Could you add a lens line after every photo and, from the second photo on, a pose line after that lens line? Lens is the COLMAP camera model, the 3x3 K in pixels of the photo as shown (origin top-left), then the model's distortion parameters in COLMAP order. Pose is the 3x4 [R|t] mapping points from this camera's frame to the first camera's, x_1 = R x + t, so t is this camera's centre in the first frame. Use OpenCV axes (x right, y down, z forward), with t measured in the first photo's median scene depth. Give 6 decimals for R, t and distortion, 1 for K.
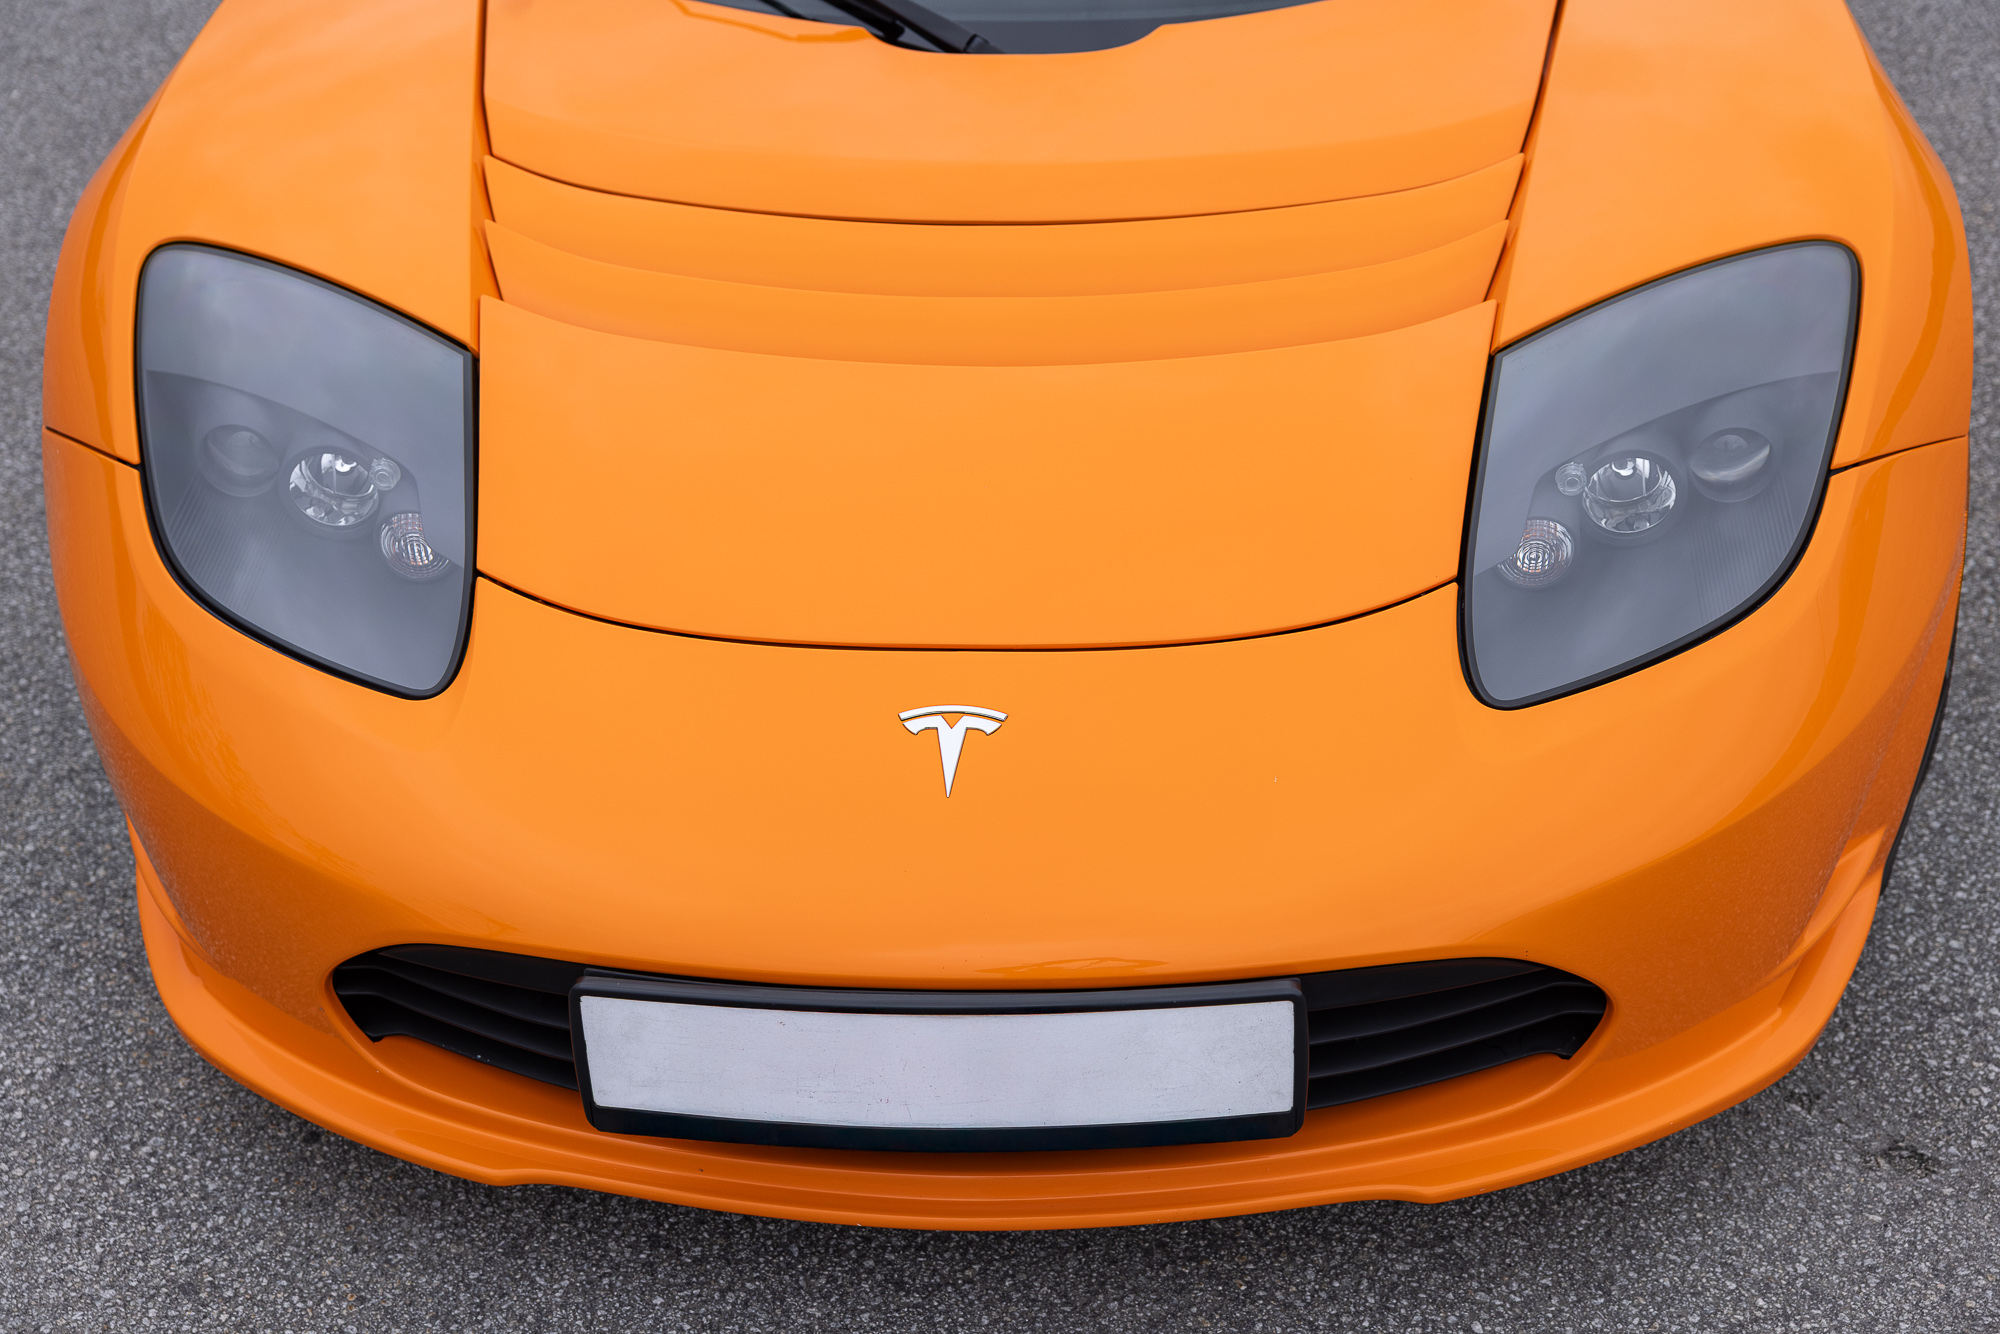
lens RADIAL K [[2957.2, 0, 1000.2], [0, 2957.2, 665.7], [0, 0, 1]] dist [-0.012275, 0.000000]
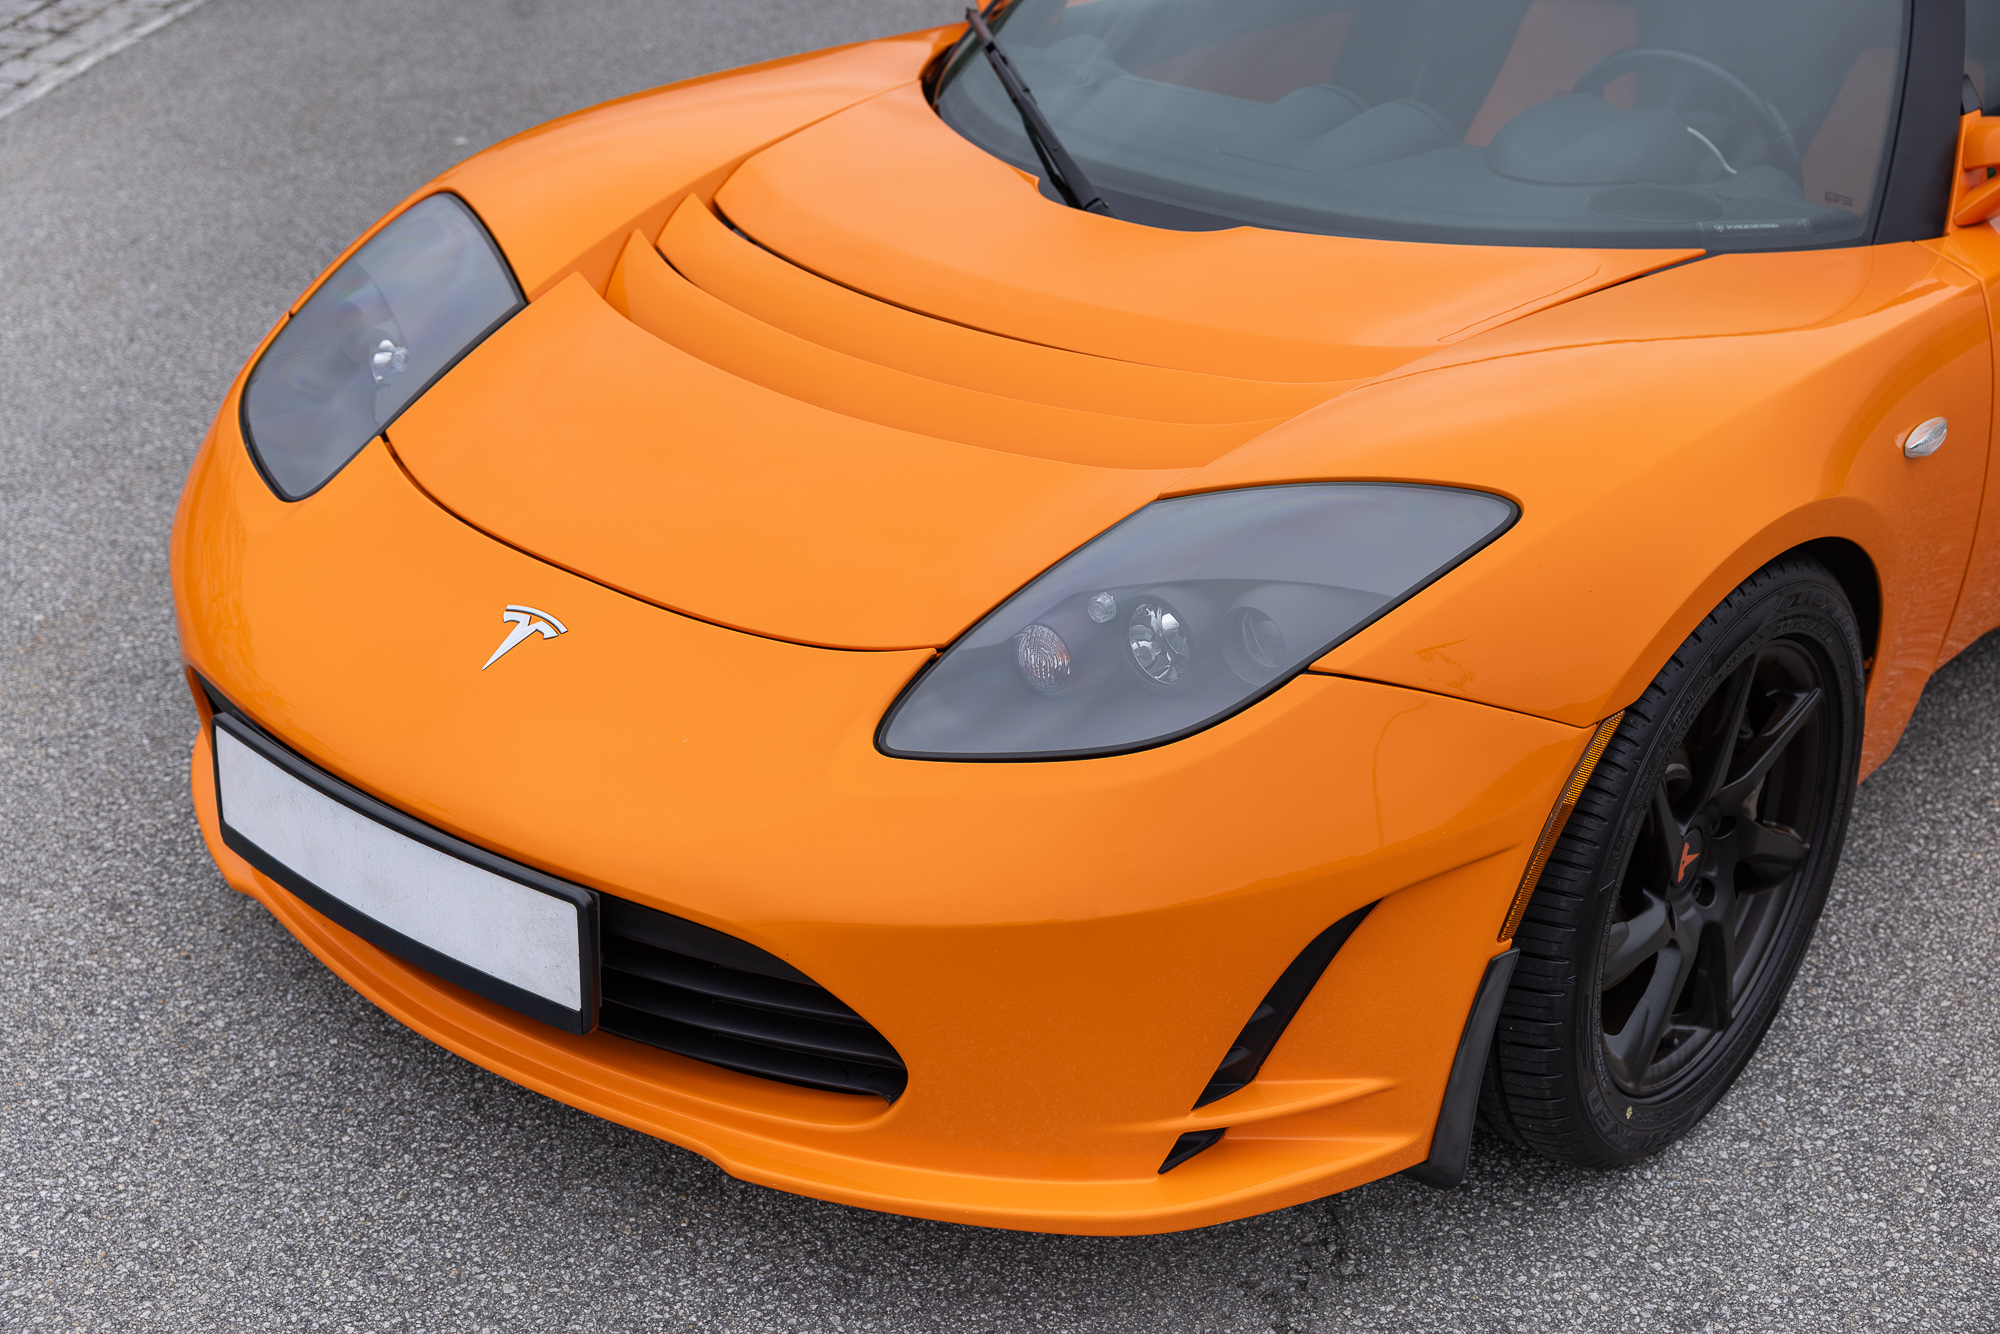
lens RADIAL K [[2596.9, 0, 1000.0], [0, 2596.9, 667.8], [0, 0, 1]] dist [-0.048912, 0.000000]
pose [[0.802158, 0.298682, -0.517041, 0.658237], [-0.359208, 0.933079, -0.018273, -0.012126], [0.476982, 0.200383, 0.855766, 0.185908]]
